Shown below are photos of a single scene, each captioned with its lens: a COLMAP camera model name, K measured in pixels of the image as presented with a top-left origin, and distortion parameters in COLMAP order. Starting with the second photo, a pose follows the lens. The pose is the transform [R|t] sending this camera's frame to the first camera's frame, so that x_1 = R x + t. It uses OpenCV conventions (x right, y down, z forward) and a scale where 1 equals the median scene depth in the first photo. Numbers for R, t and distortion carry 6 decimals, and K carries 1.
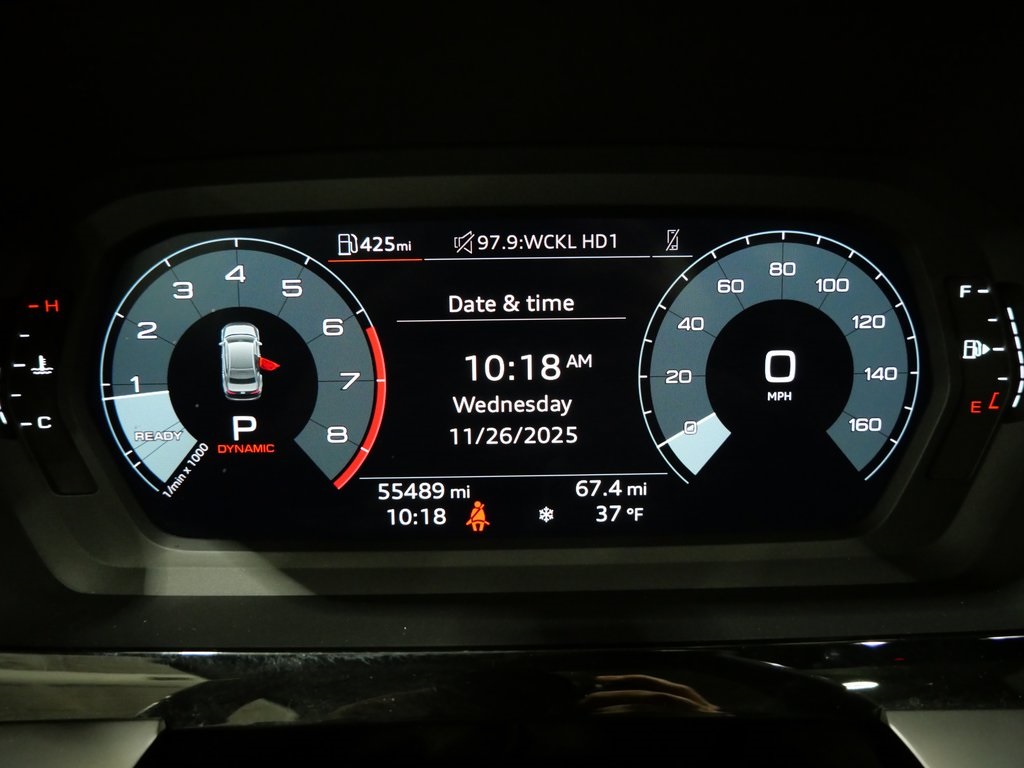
lens RADIAL K [[746.3, 0, 506.1], [0, 746.3, 388.1], [0, 0, 1]] dist [-0.041966, 0.004240]
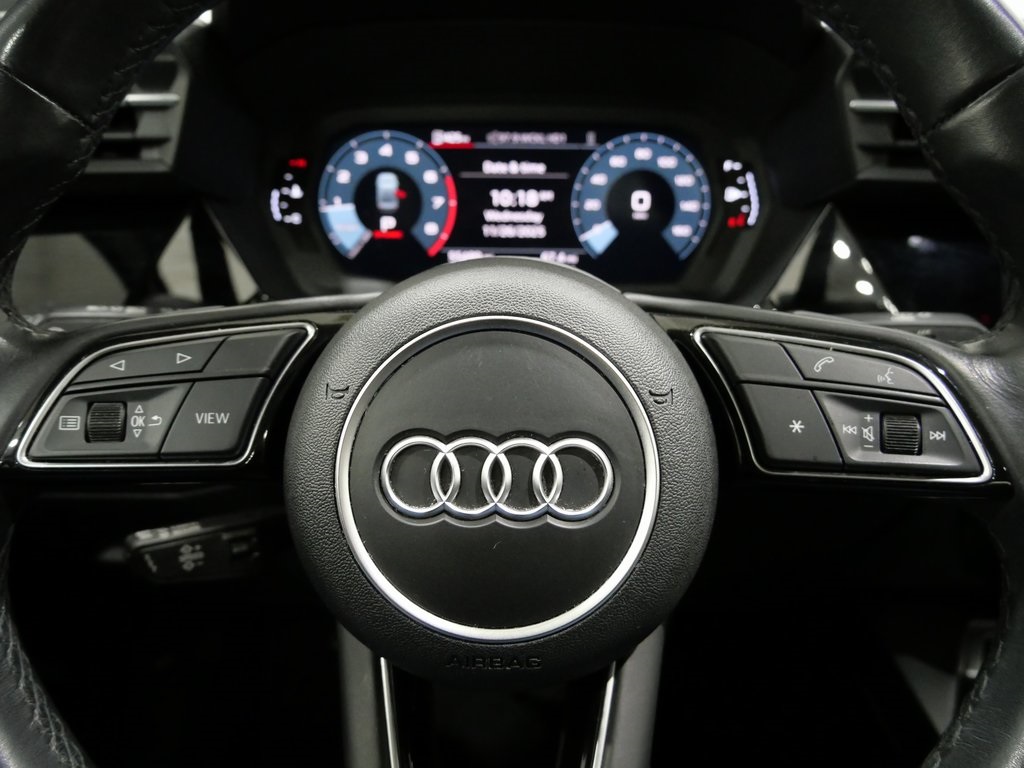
lens RADIAL K [[746.5, 0, 513.4], [0, 746.5, 390.6], [0, 0, 1]] dist [-0.033635, 0.015374]
pose [[0.999549, 0.027034, -0.013049, 0.049388], [-0.025162, 0.991598, 0.126885, 0.247849], [0.016370, -0.126499, 0.991832, -1.184826]]
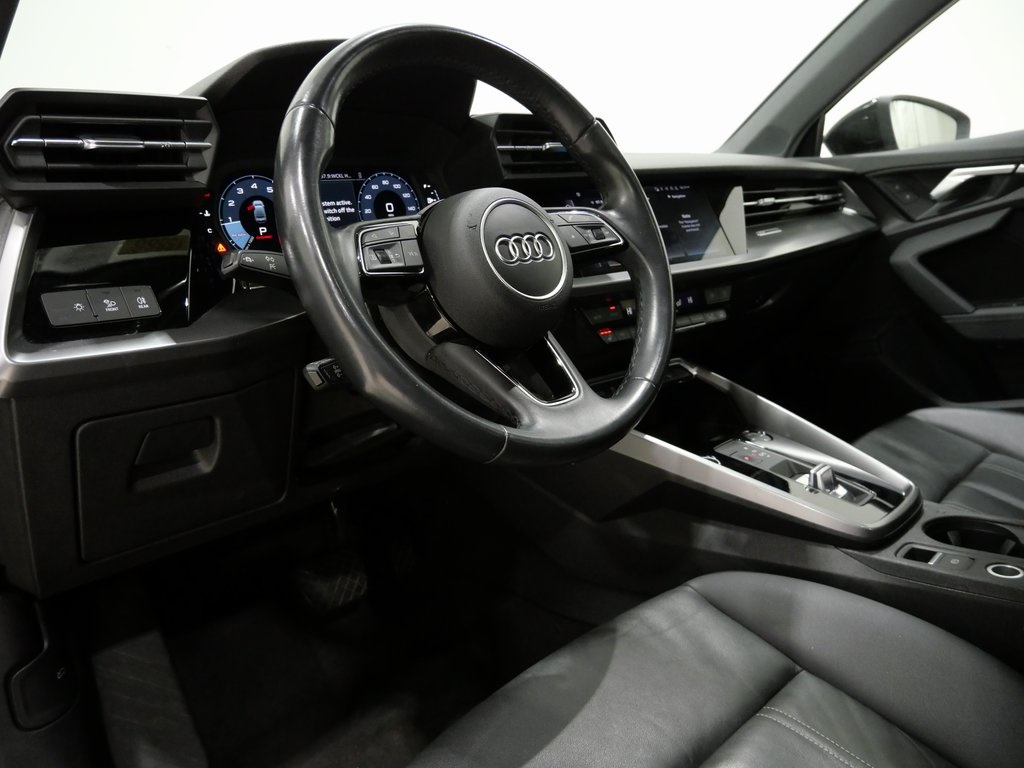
lens RADIAL K [[746.5, 0, 513.5], [0, 746.5, 387.1], [0, 0, 1]] dist [-0.033635, 0.015374]
pose [[0.723280, -0.194033, 0.662735, -1.923508], [0.211731, 0.975801, 0.054617, 0.811613], [-0.657295, 0.100818, 0.746860, -2.236146]]
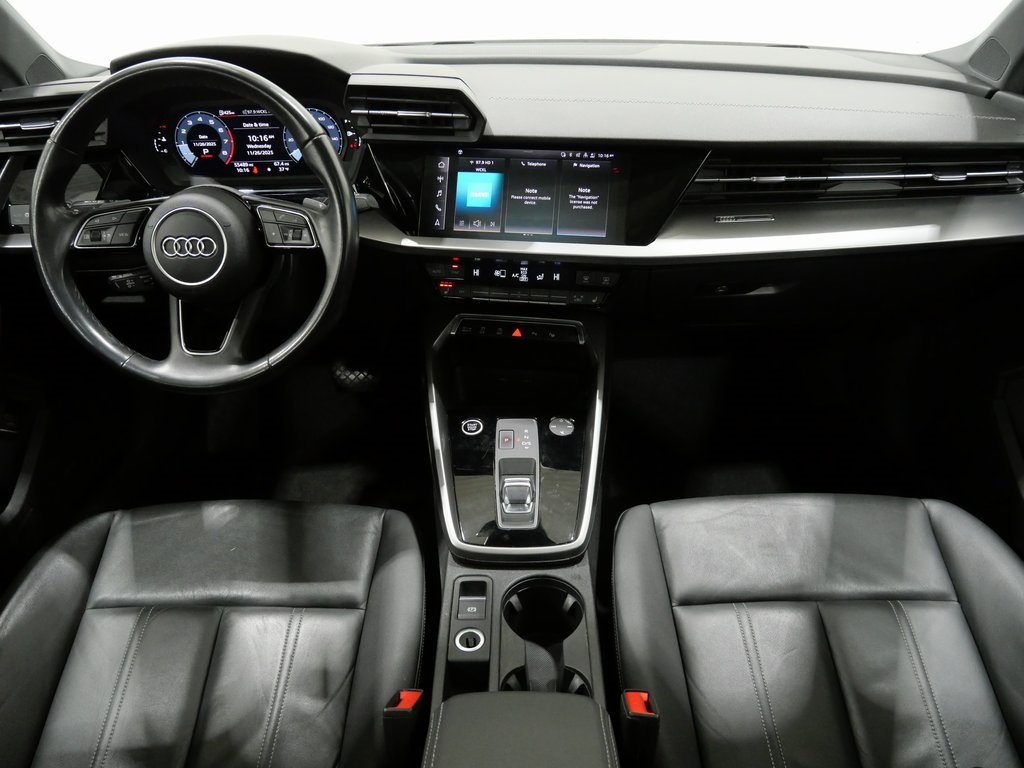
lens RADIAL K [[746.5, 0, 495.4], [0, 746.5, 388.0], [0, 0, 1]] dist [-0.033635, 0.015374]
pose [[0.999479, 0.008397, -0.031157, 1.740714], [0.002788, 0.939459, 0.342650, -0.152053], [0.032148, -0.342558, 0.938946, -4.107885]]
